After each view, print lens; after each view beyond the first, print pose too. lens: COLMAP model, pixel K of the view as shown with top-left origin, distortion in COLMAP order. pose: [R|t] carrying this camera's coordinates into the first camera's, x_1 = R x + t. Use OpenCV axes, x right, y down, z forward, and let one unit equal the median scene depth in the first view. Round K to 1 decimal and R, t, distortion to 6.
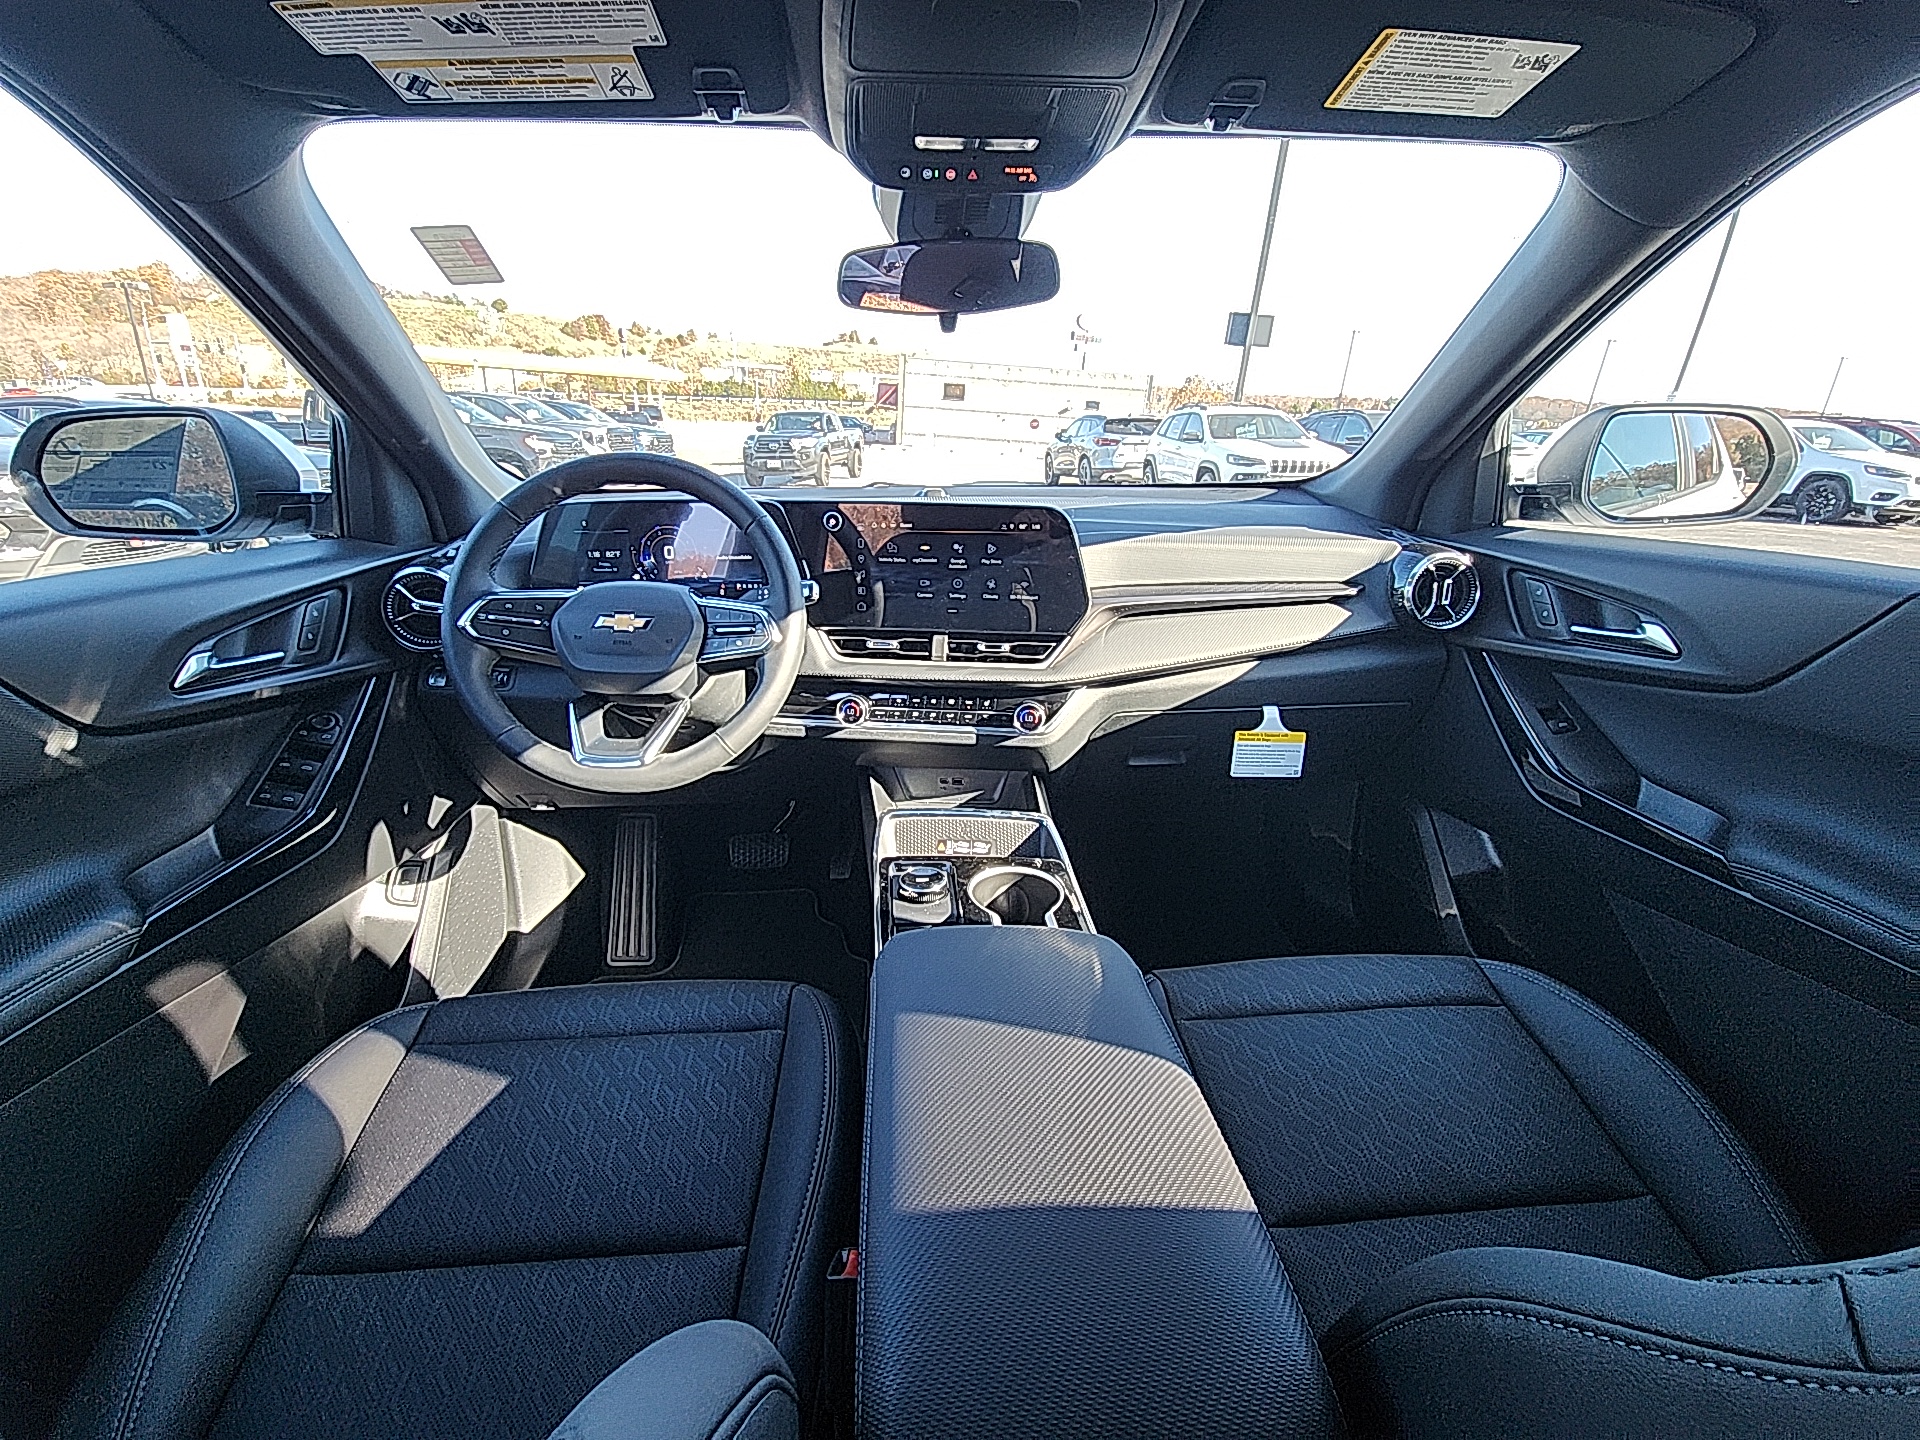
lens RADIAL K [[773.8, 0, 950.7], [0, 773.8, 707.0], [0, 0, 1]] dist [-0.000435, -0.000498]
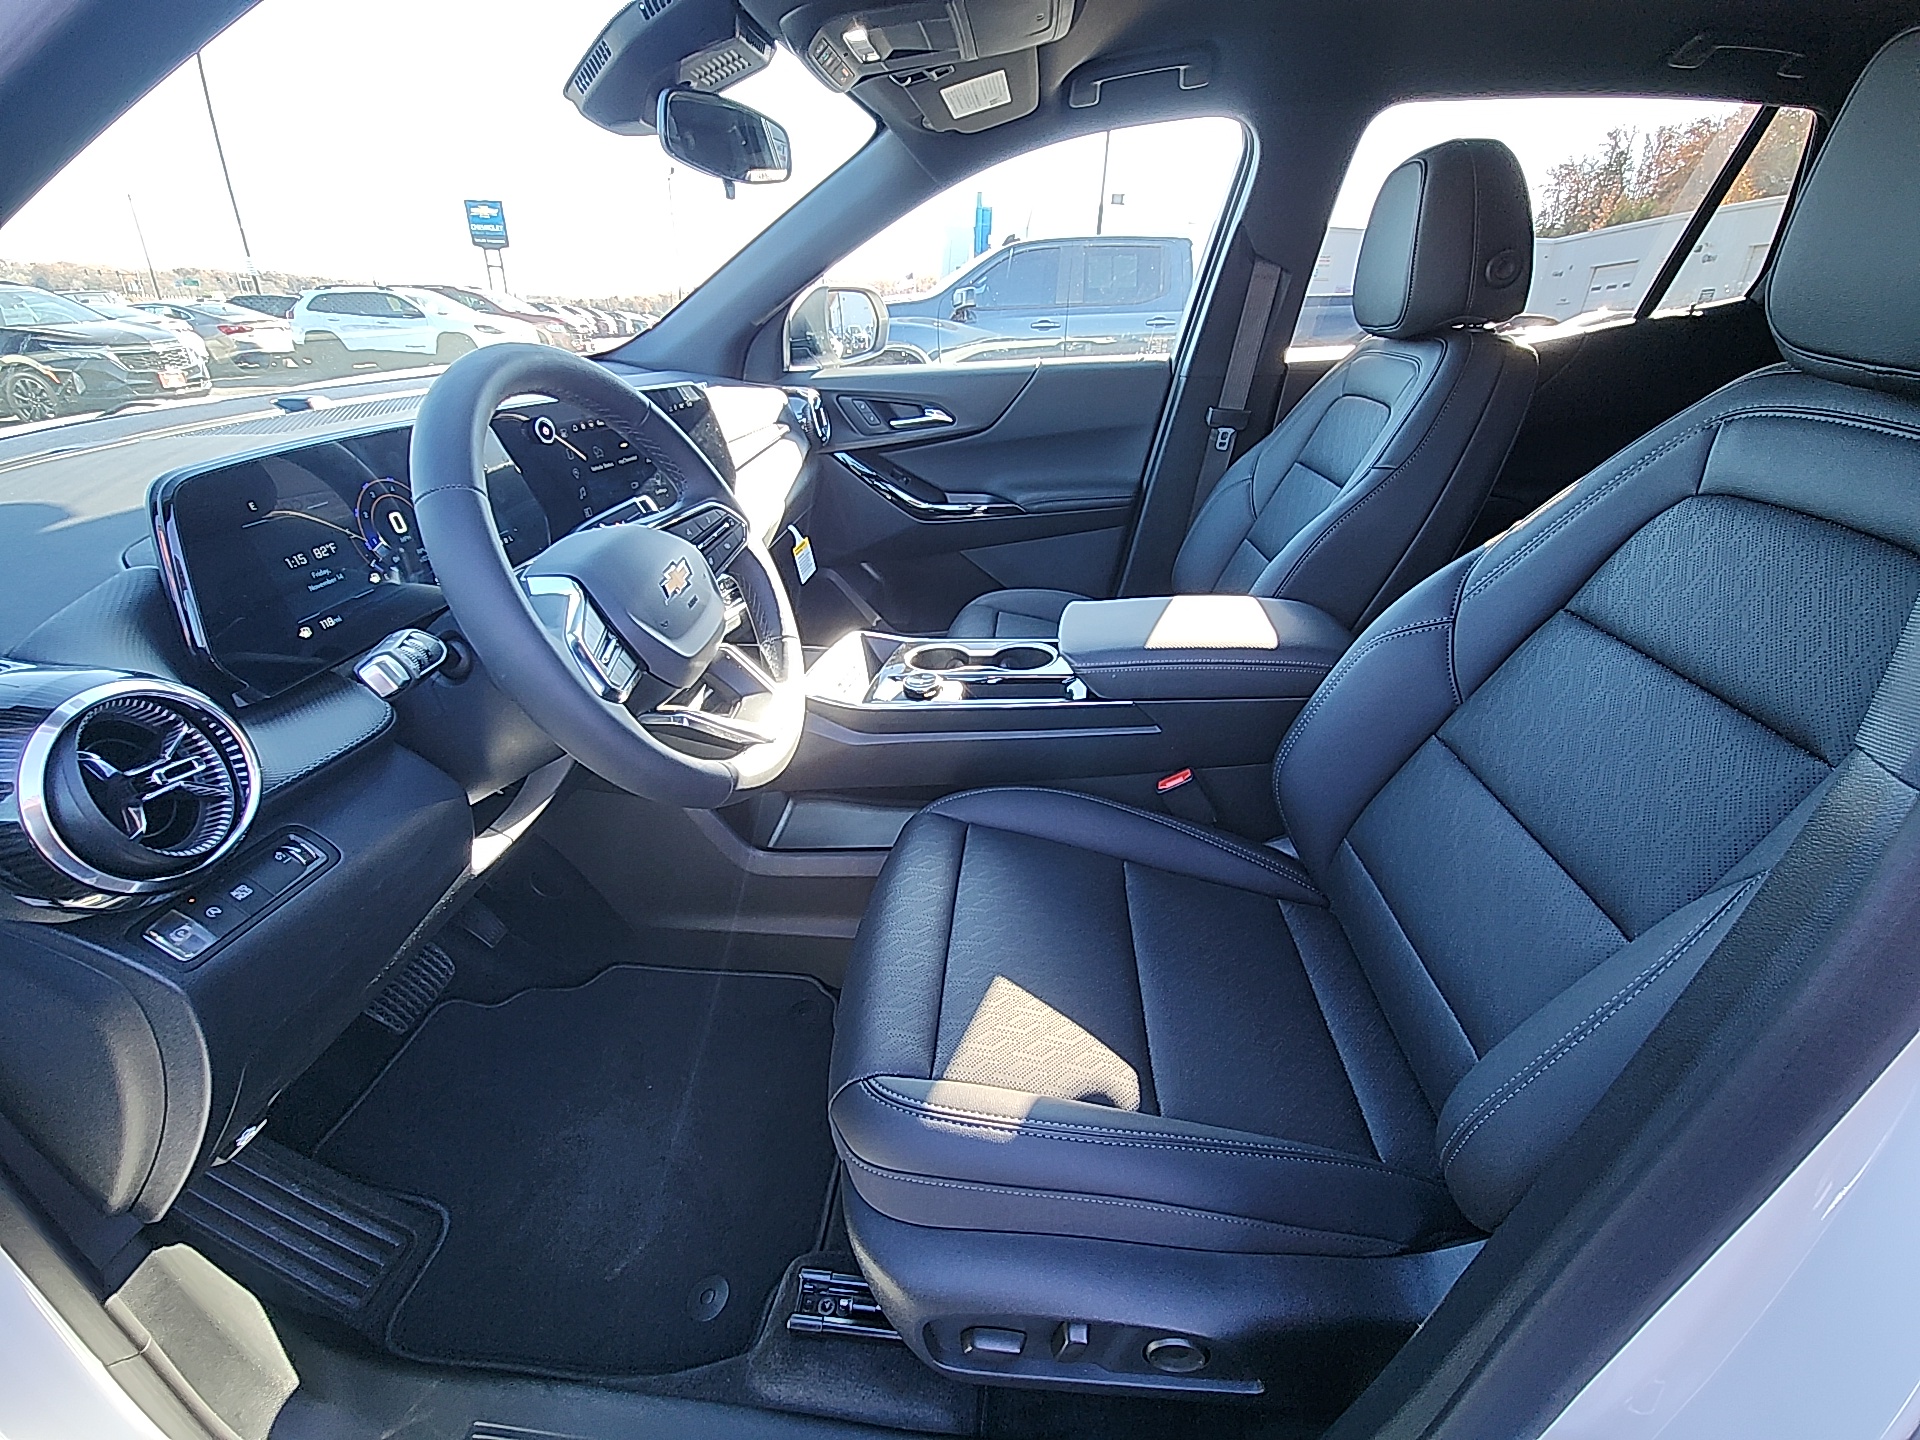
lens RADIAL K [[771.0, 0, 952.8], [0, 771.0, 702.9], [0, 0, 1]] dist [0.004264, -0.000410]
pose [[0.163379, -0.457044, 0.874310, -0.864861], [0.332871, 0.859788, 0.387250, -0.164528], [-0.928711, 0.227764, 0.292608, 0.442917]]
